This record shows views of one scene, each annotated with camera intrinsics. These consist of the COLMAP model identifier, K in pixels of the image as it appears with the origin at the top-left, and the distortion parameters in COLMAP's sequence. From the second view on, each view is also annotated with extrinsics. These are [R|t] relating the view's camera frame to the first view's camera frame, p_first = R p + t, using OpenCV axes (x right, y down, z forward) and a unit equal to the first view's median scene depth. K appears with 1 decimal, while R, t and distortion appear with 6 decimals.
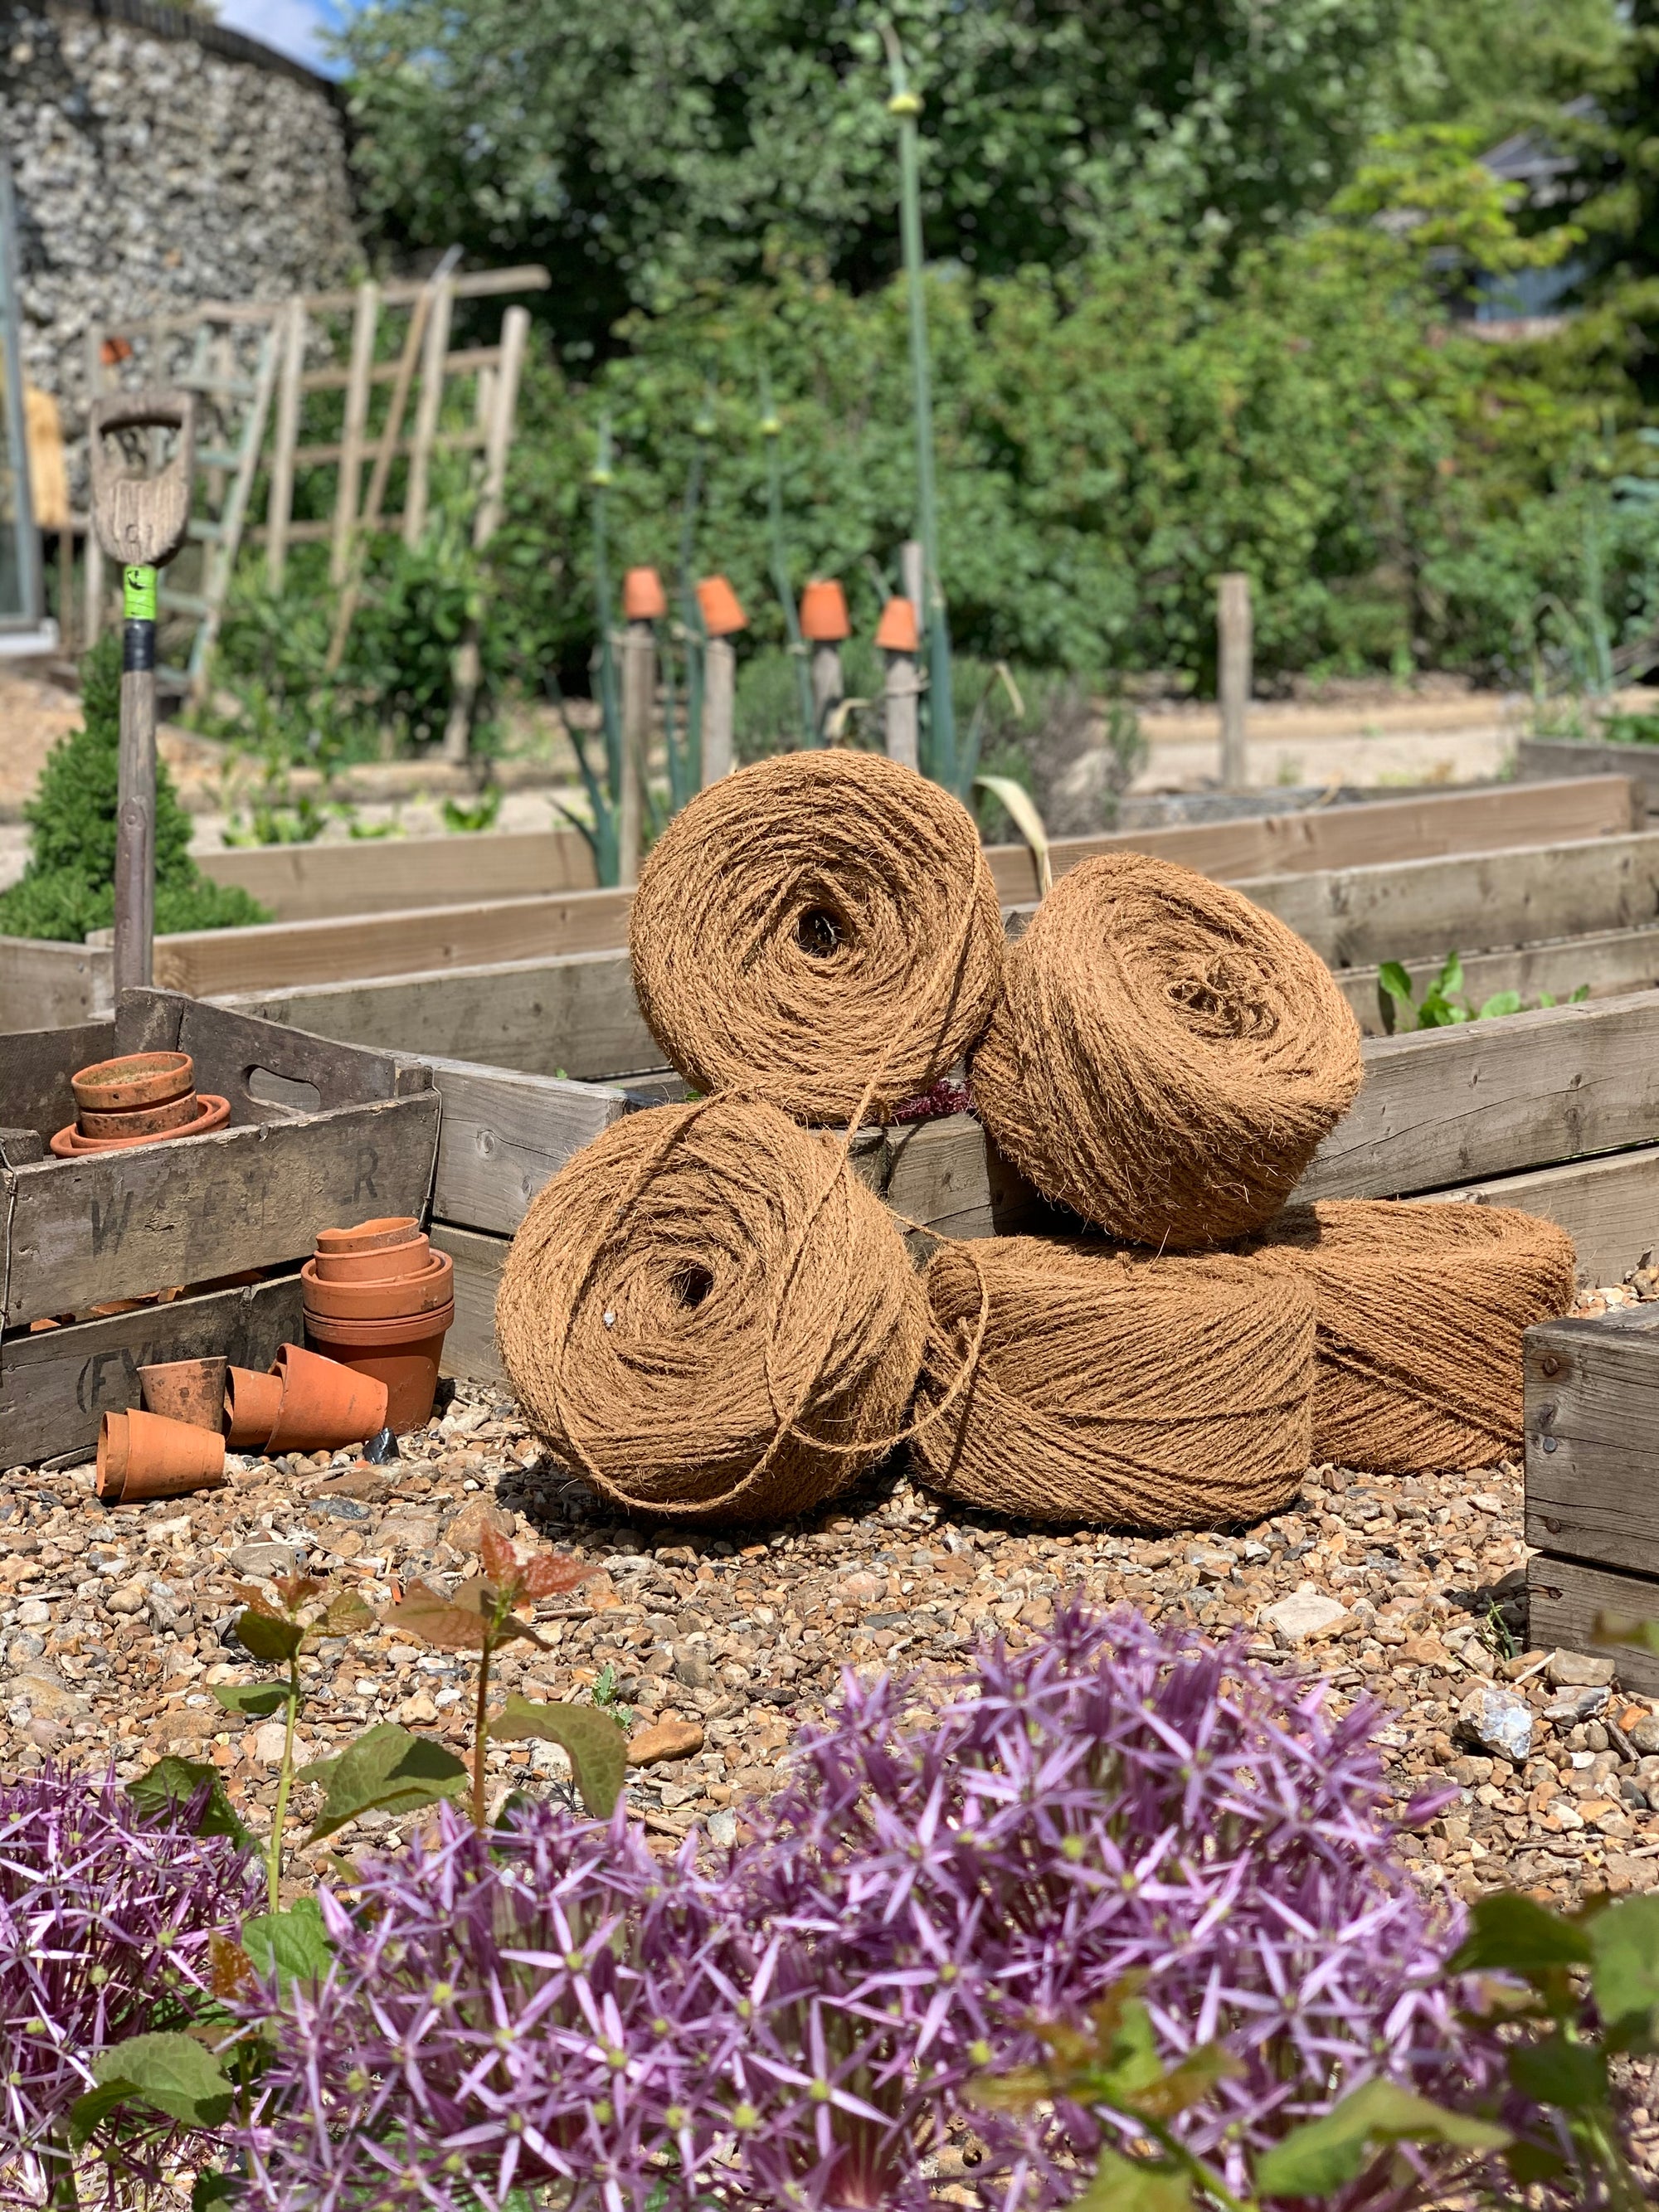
lens RADIAL K [[3350.0, 0, 829.5], [0, 3350.0, 1106.0], [0, 0, 1]] dist [0.171579, -0.926766]
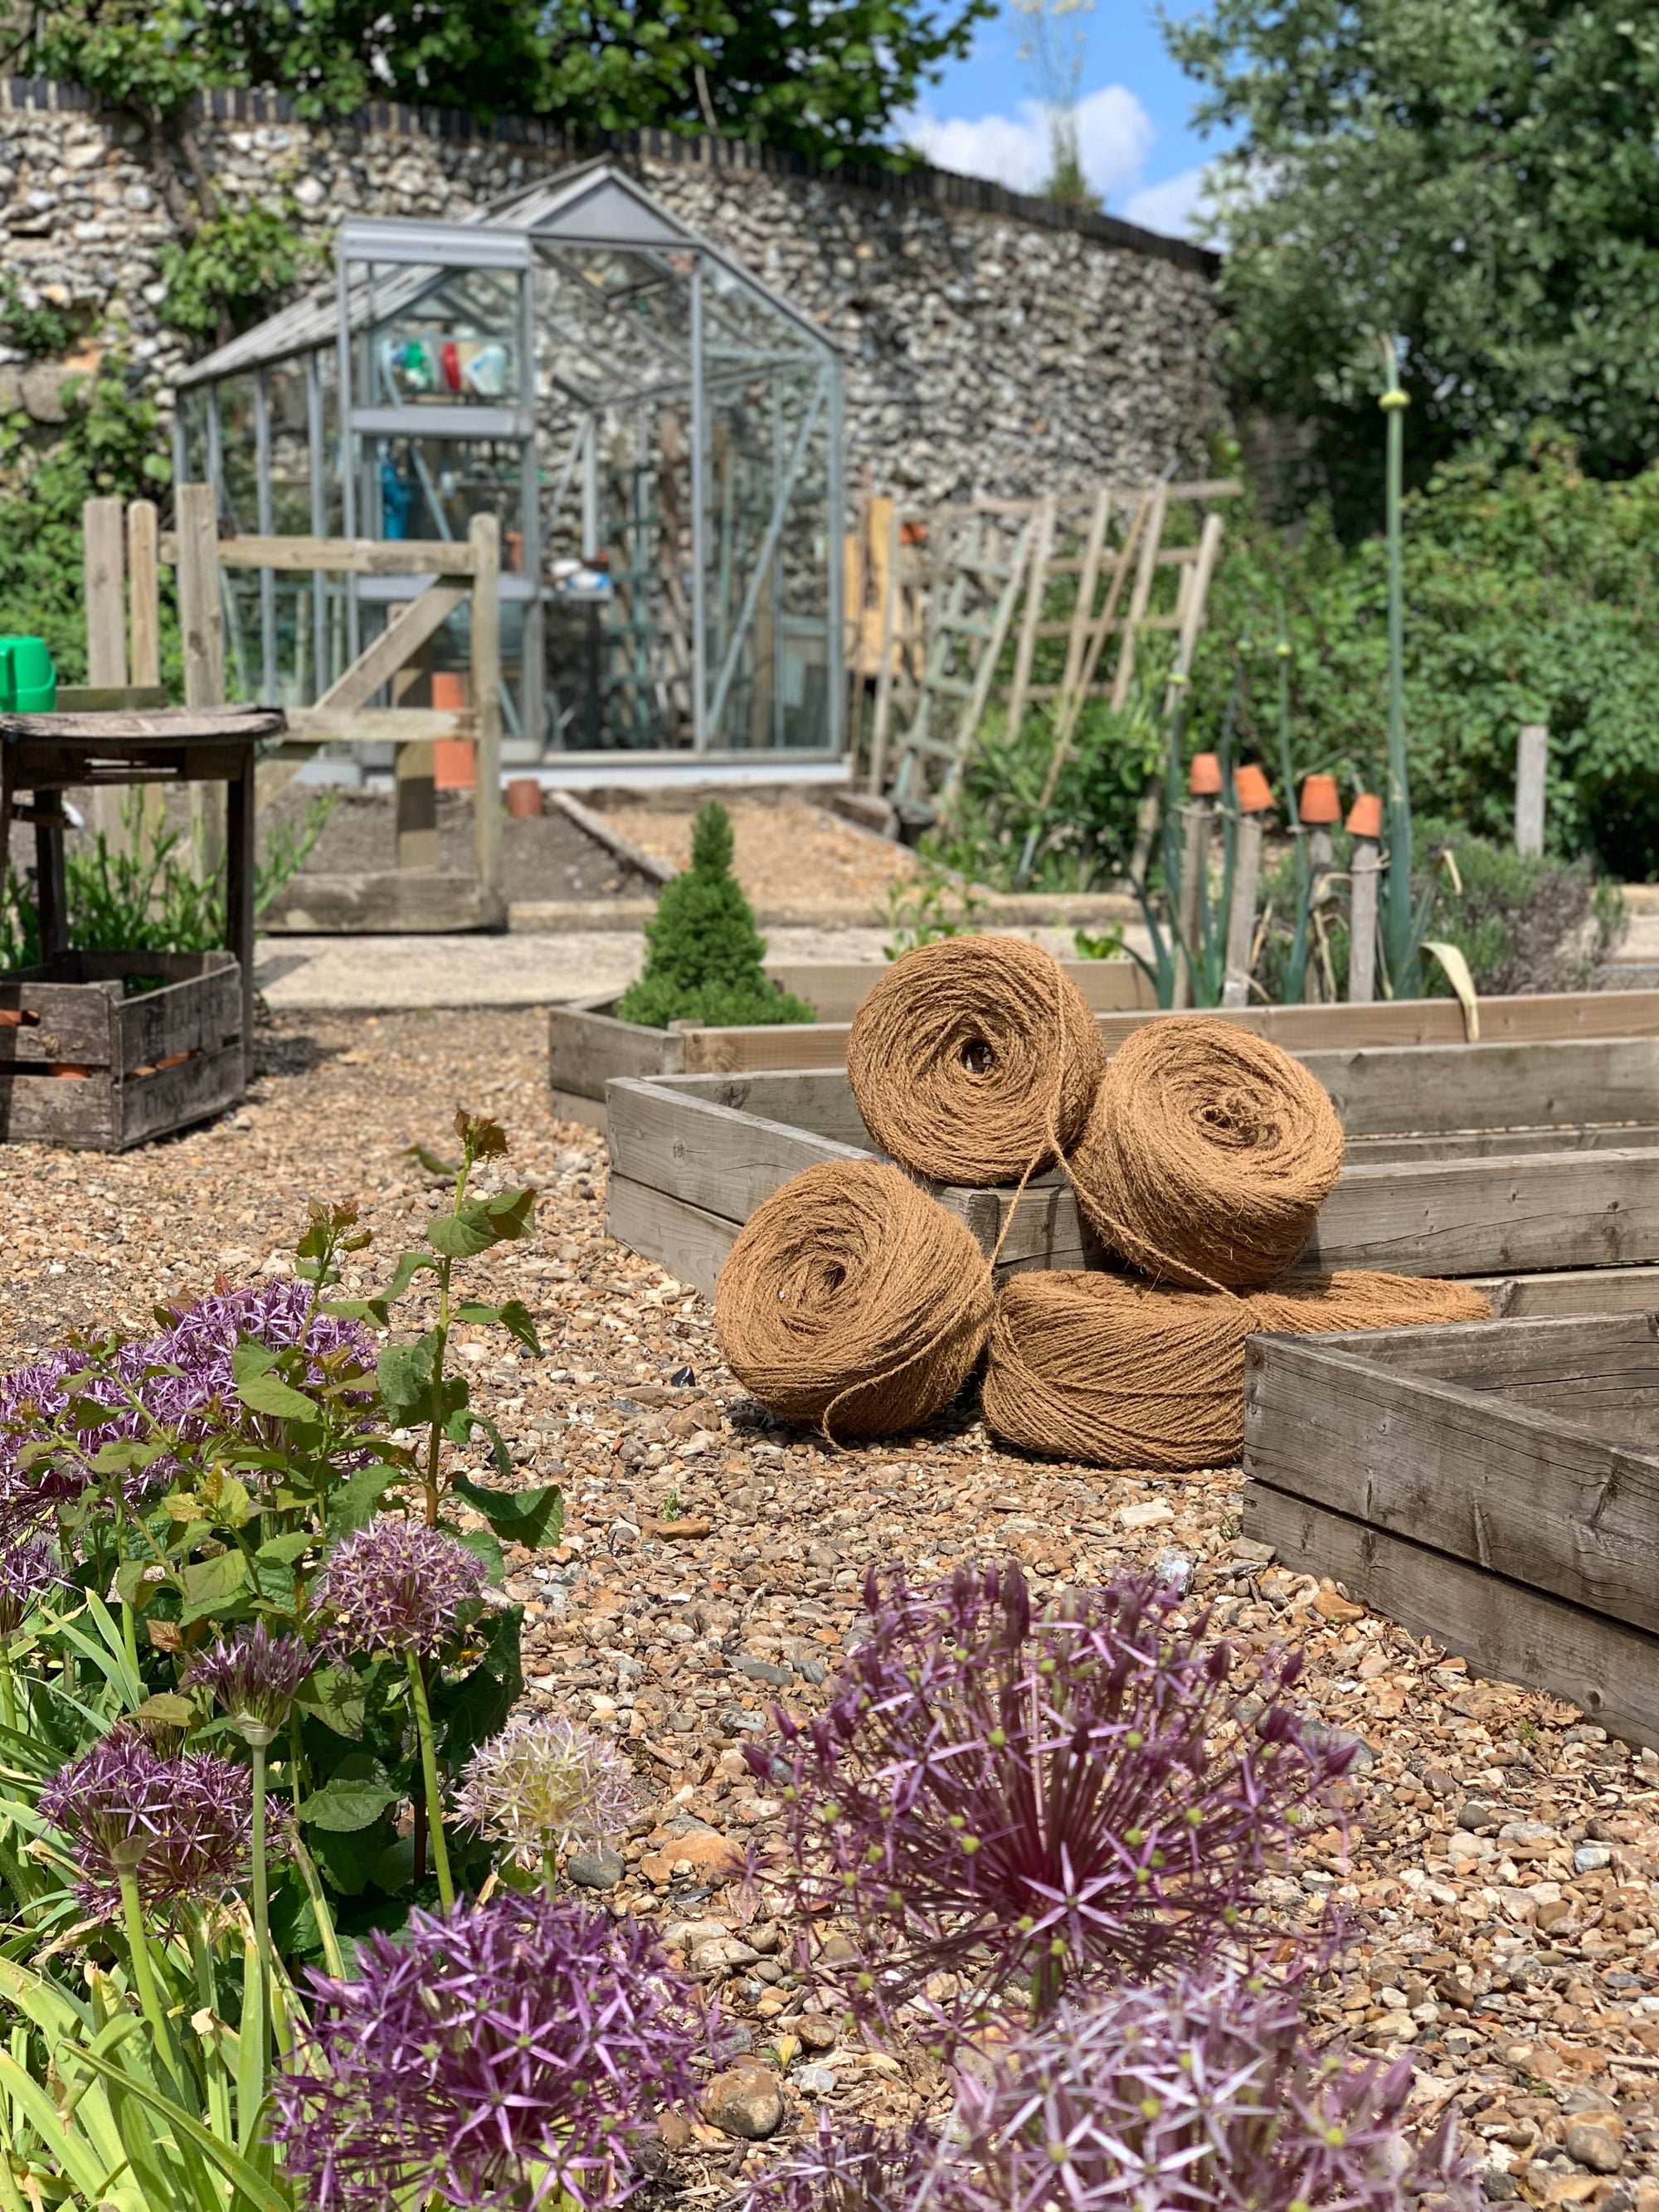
lens RADIAL K [[3350.0, 0, 829.5], [0, 3350.0, 1106.0], [0, 0, 1]] dist [0.171579, -0.926766]
pose [[0.956488, 0.072818, -0.282539, 0.166403], [-0.080810, 0.996589, -0.016720, 0.000194], [0.280358, 0.038824, 0.959110, -0.208515]]
